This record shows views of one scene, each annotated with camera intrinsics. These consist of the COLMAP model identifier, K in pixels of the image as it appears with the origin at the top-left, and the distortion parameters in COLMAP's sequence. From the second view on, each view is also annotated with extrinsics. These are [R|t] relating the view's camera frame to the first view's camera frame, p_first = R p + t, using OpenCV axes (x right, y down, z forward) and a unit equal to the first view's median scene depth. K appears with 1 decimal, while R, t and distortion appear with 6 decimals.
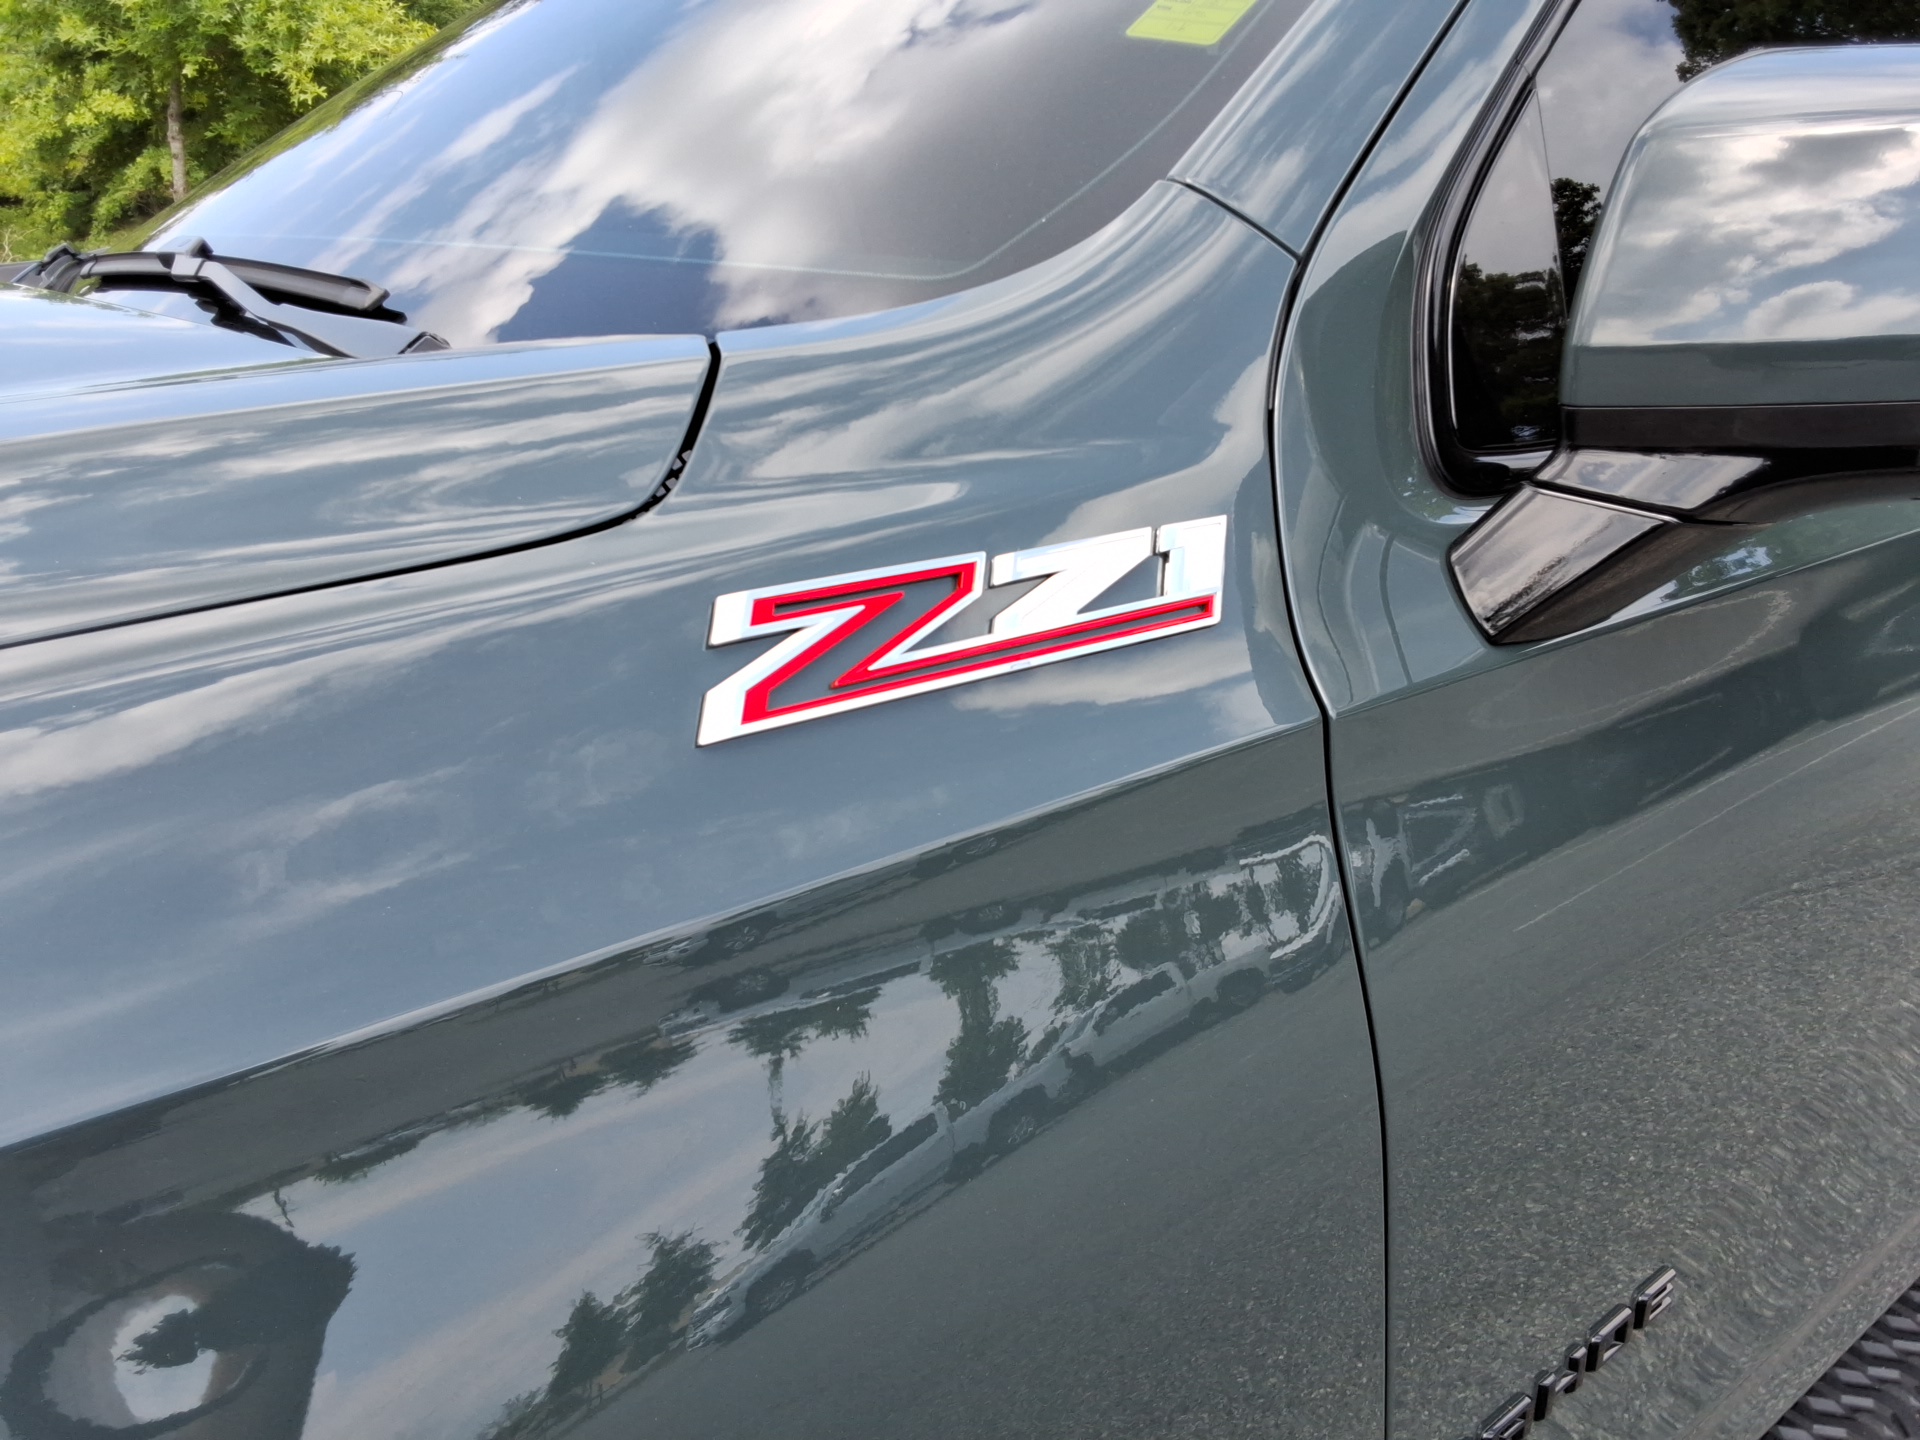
lens RADIAL K [[1561.6, 0, 974.5], [0, 1561.6, 692.4], [0, 0, 1]] dist [0.109623, -0.170030]
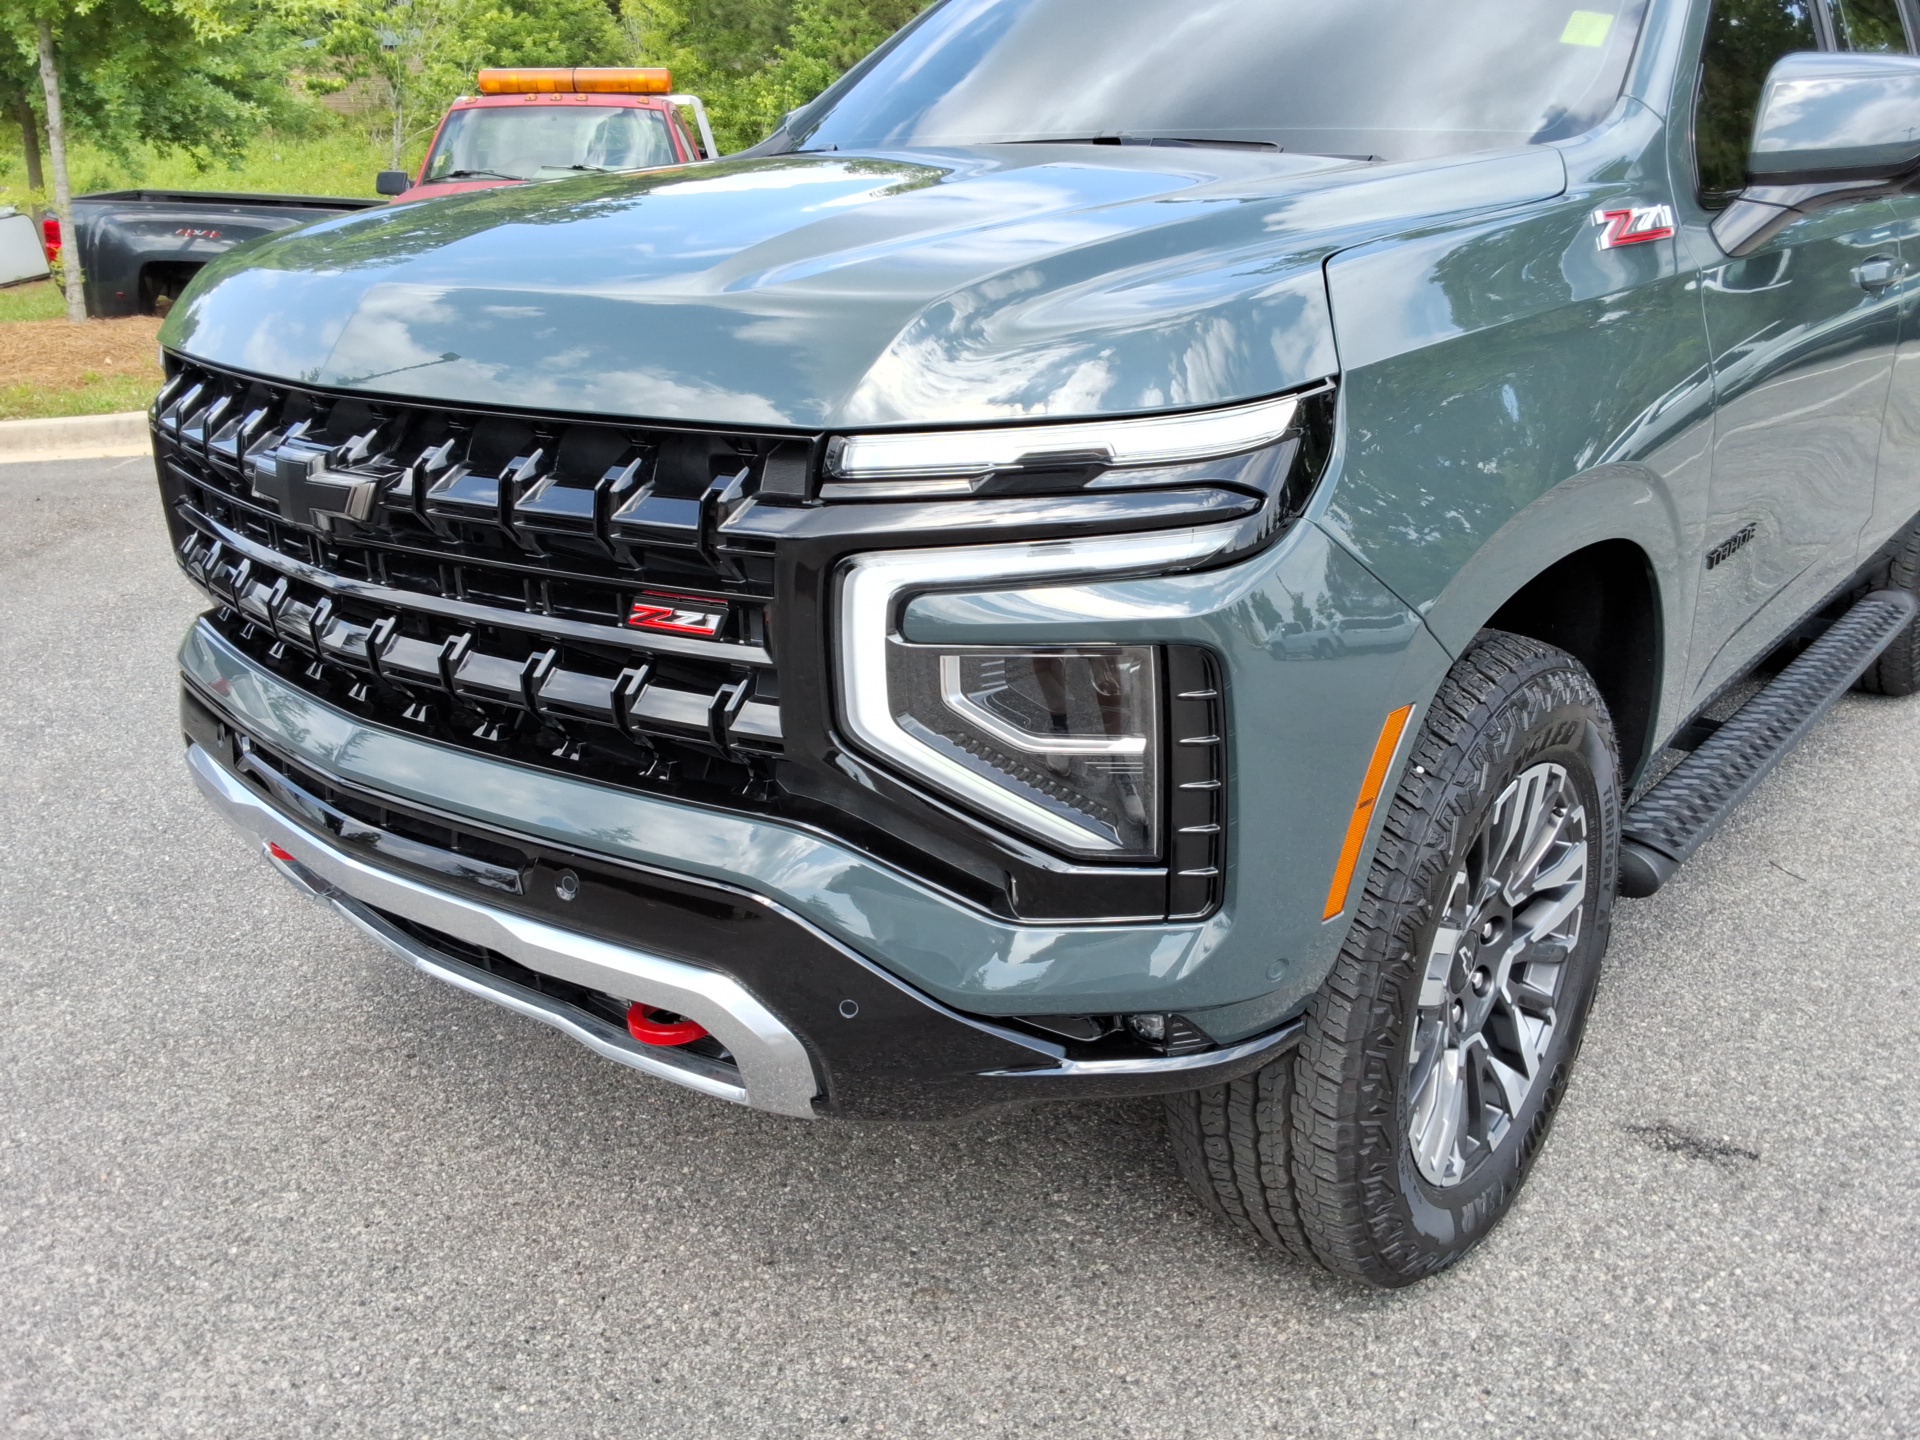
lens RADIAL K [[1555.2, 0, 972.8], [0, 1555.2, 688.2], [0, 0, 1]] dist [0.105526, -0.165997]
pose [[0.983034, -0.067301, 0.170627, -0.131948], [0.060948, 0.997248, 0.042210, 0.046027], [-0.172999, -0.031094, 0.984431, -0.138441]]
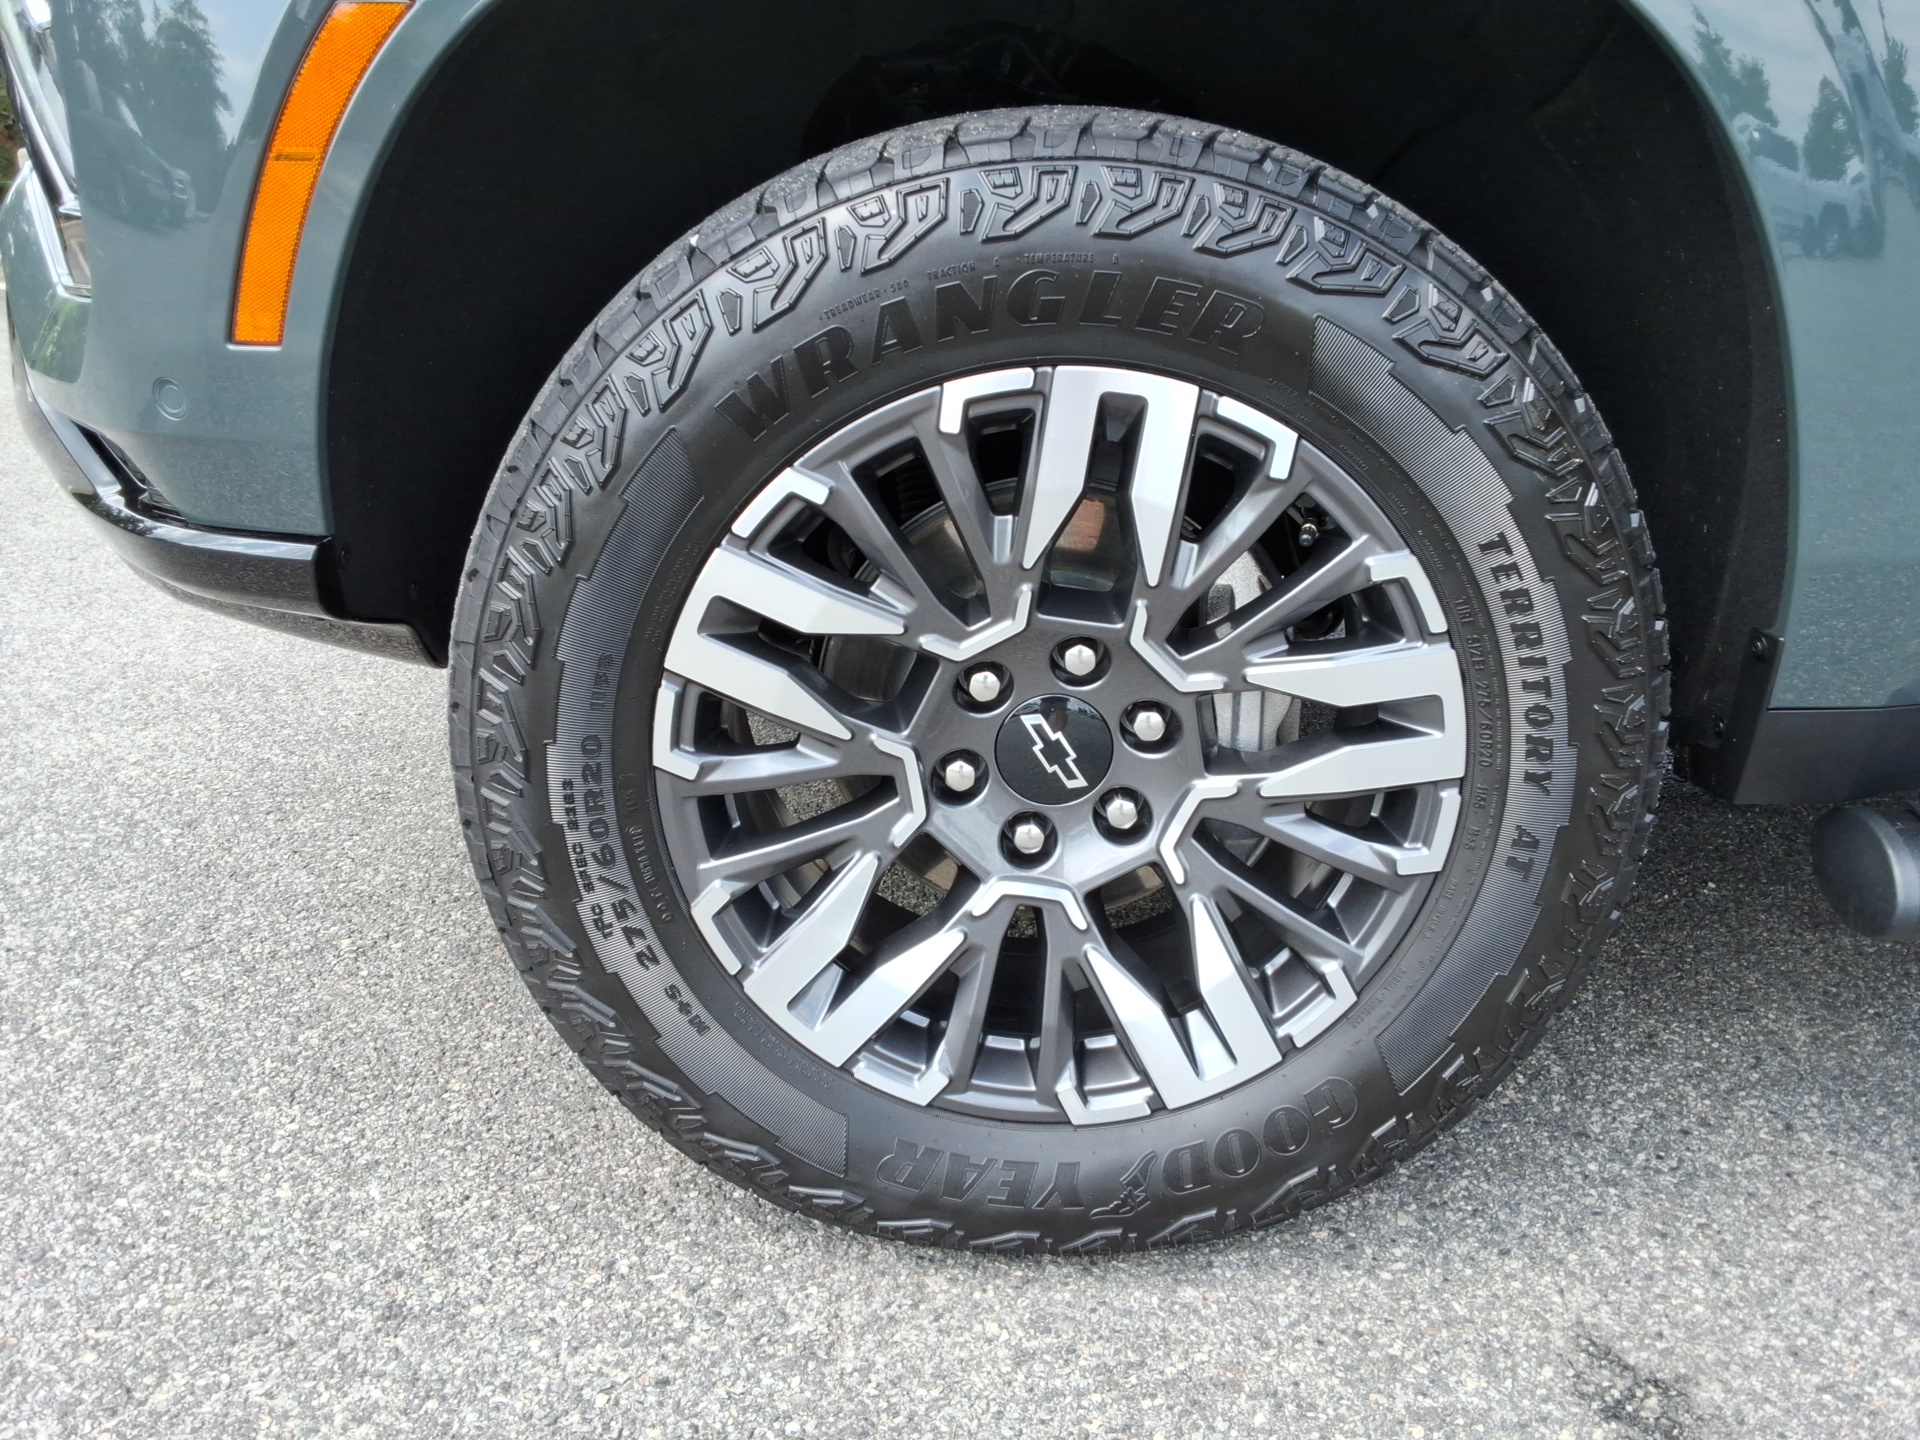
lens RADIAL K [[1547.1, 0, 970.4], [0, 1547.1, 697.6], [0, 0, 1]] dist [0.121899, -0.179391]
pose [[0.772412, 0.218062, -0.596514, 0.036018], [-0.194580, 0.975296, 0.104573, 0.082341], [0.604582, 0.035297, 0.795761, -0.034604]]
